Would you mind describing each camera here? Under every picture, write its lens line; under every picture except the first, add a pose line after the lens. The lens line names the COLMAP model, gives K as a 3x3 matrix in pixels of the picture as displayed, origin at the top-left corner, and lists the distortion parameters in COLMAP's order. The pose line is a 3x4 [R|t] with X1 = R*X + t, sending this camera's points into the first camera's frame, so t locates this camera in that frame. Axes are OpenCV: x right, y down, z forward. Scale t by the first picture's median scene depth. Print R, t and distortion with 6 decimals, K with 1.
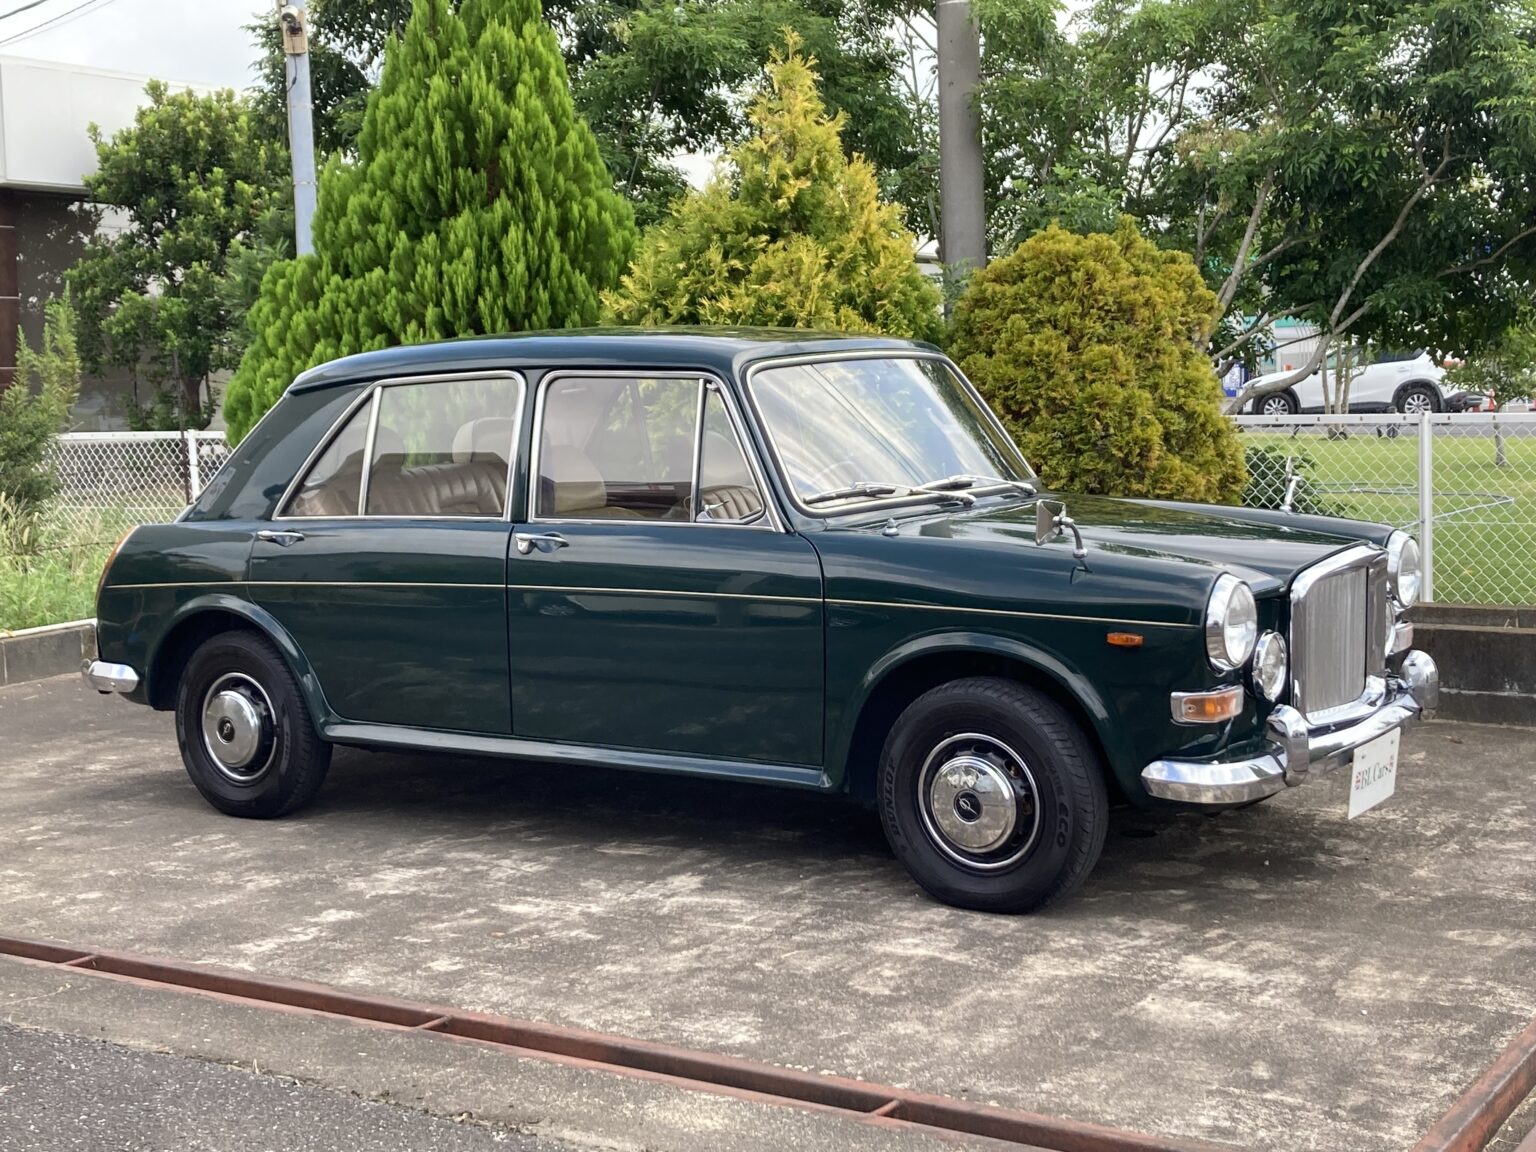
lens RADIAL K [[2189.7, 0, 768.0], [0, 2189.7, 576.0], [0, 0, 1]] dist [0.144289, -0.535458]
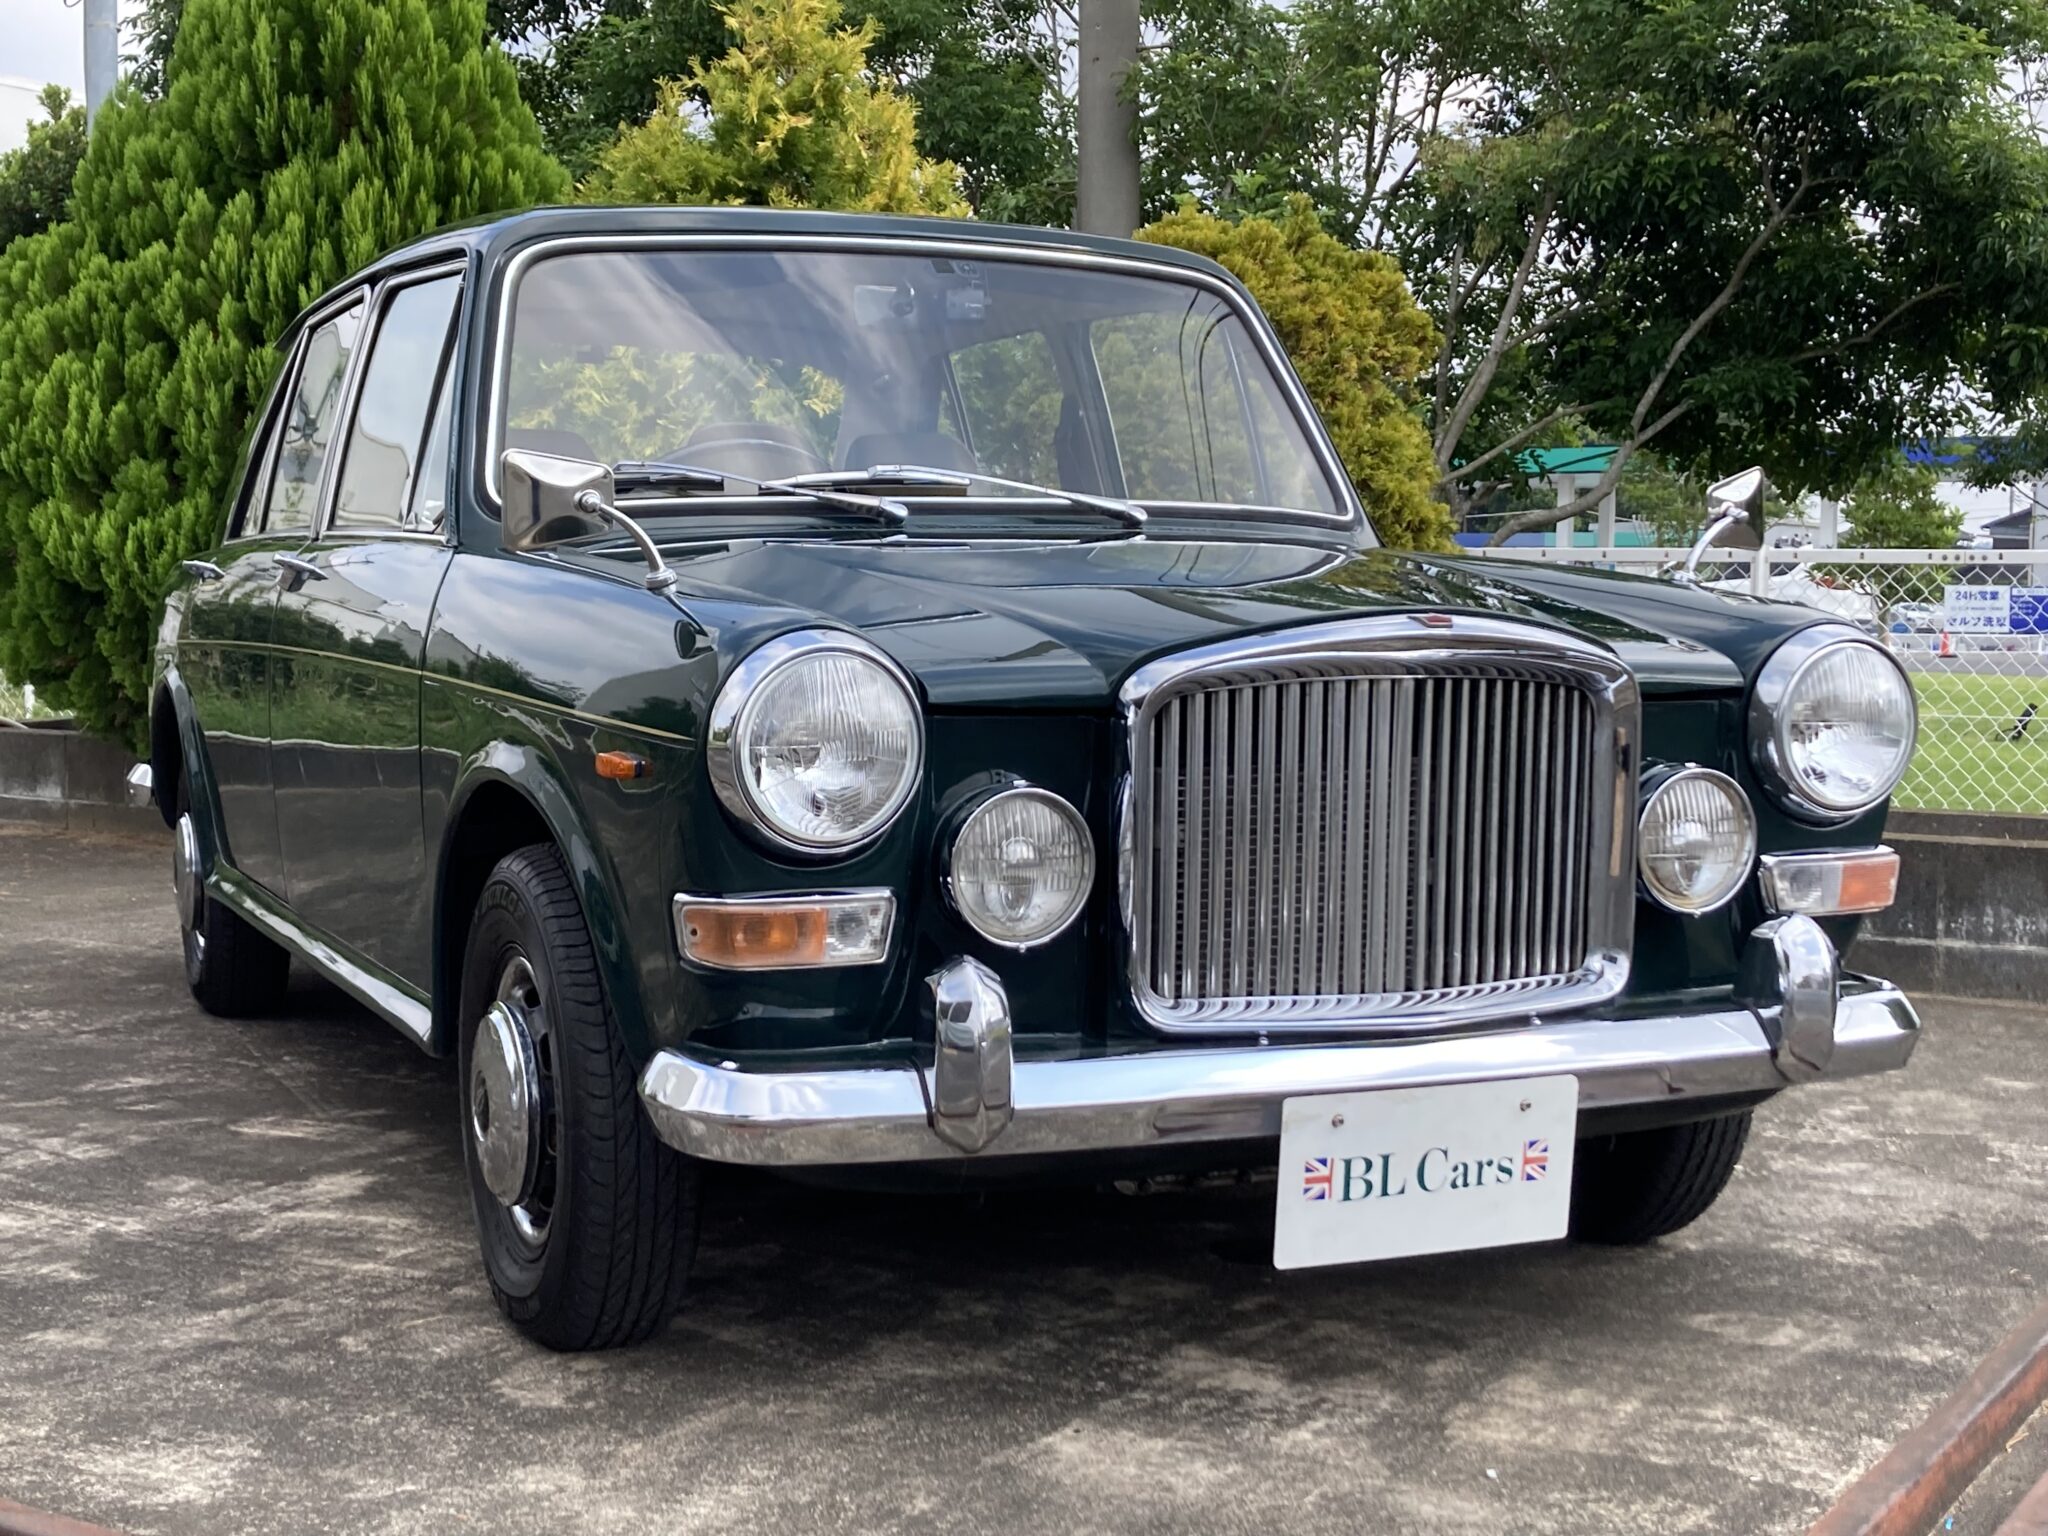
lens RADIAL K [[2780.8, 0, 1012.6], [0, 2780.8, 770.3], [0, 0, 1]] dist [0.174405, -0.645046]
pose [[0.999218, 0.036489, 0.015205, 0.073732], [-0.036082, 0.999004, -0.026262, 0.030933], [-0.016148, 0.025692, 0.999539, 0.186949]]
